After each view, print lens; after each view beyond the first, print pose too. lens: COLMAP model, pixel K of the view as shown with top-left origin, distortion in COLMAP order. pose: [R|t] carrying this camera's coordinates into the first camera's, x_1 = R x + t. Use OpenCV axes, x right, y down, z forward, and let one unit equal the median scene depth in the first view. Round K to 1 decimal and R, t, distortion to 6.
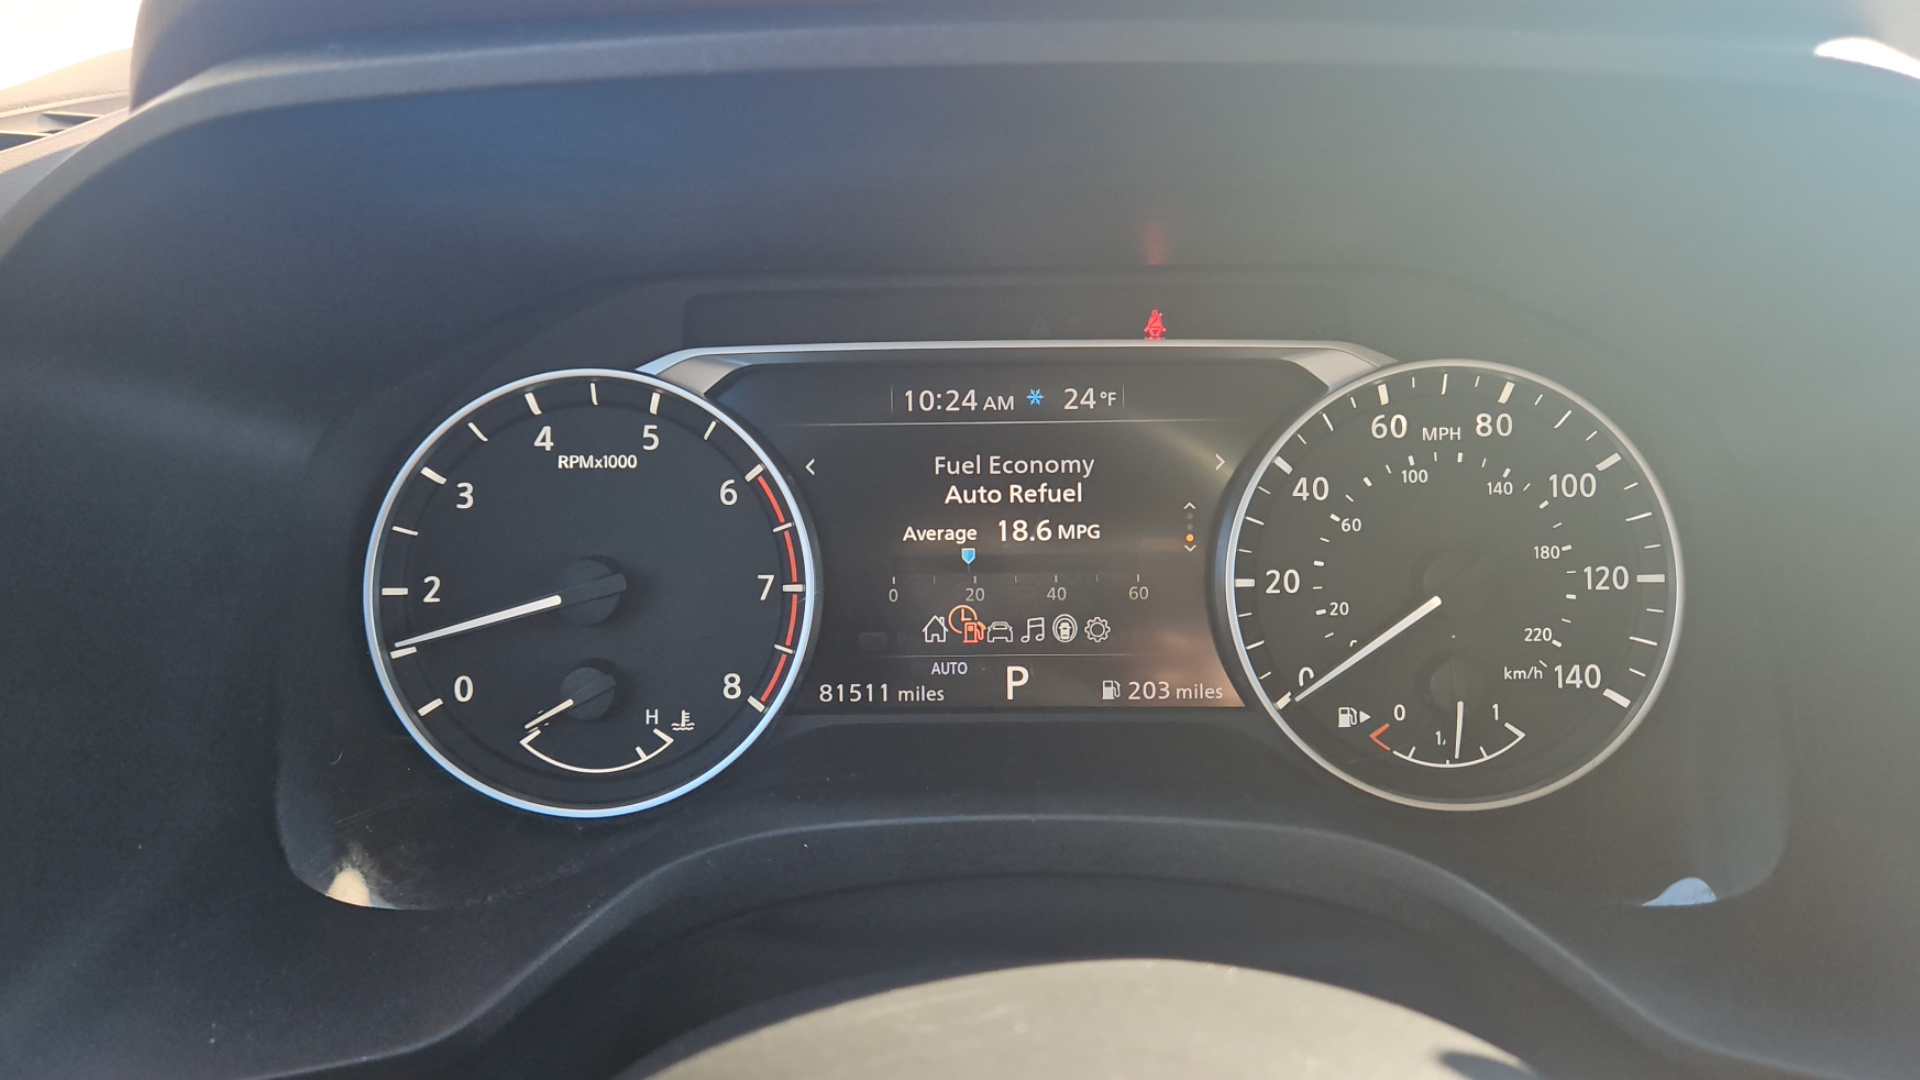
lens RADIAL K [[1455.7, 0, 949.2], [0, 1455.7, 530.6], [0, 0, 1]] dist [0.024877, 0.000481]
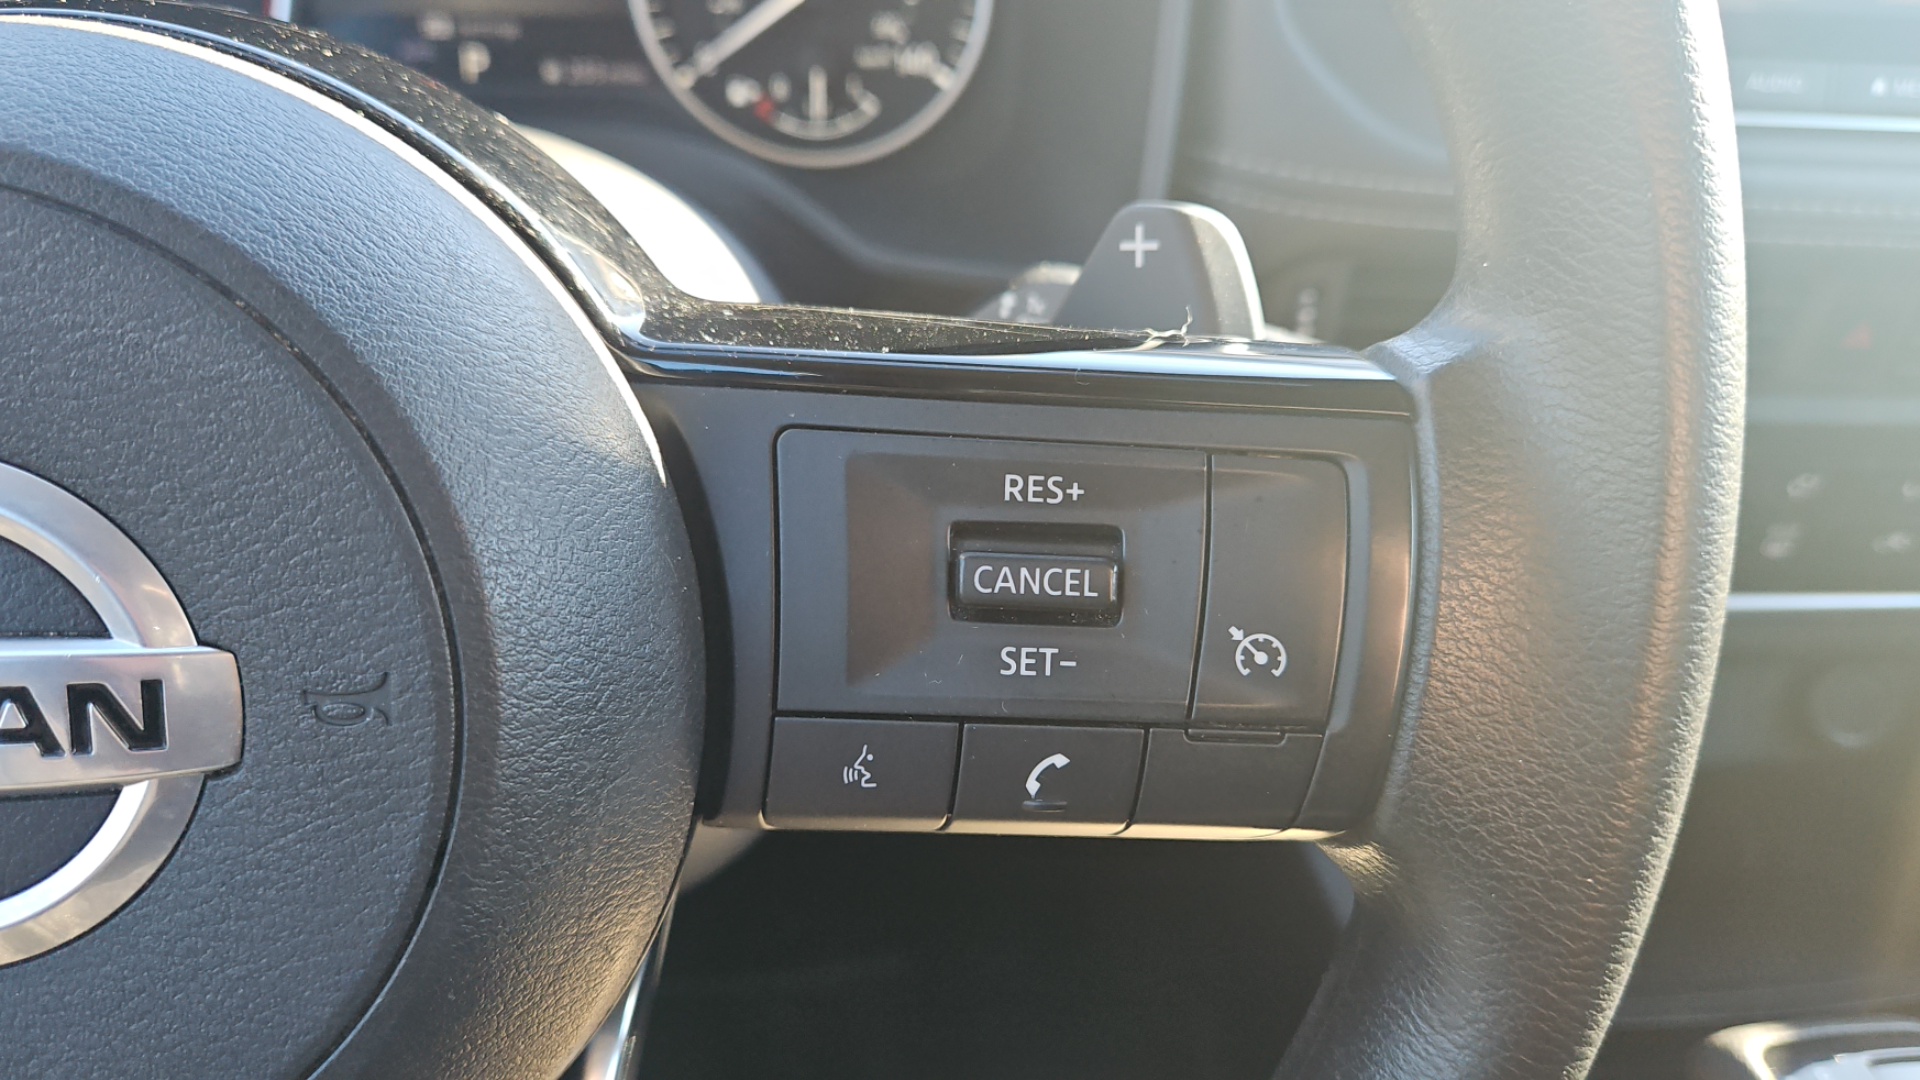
lens RADIAL K [[1455.7, 0, 949.2], [0, 1455.7, 530.6], [0, 0, 1]] dist [0.024877, 0.000481]
pose [[0.987353, -0.032994, 0.155064, 0.244623], [-0.002494, 0.974750, 0.223284, 0.217393], [-0.158516, -0.220847, 0.962340, -0.347534]]
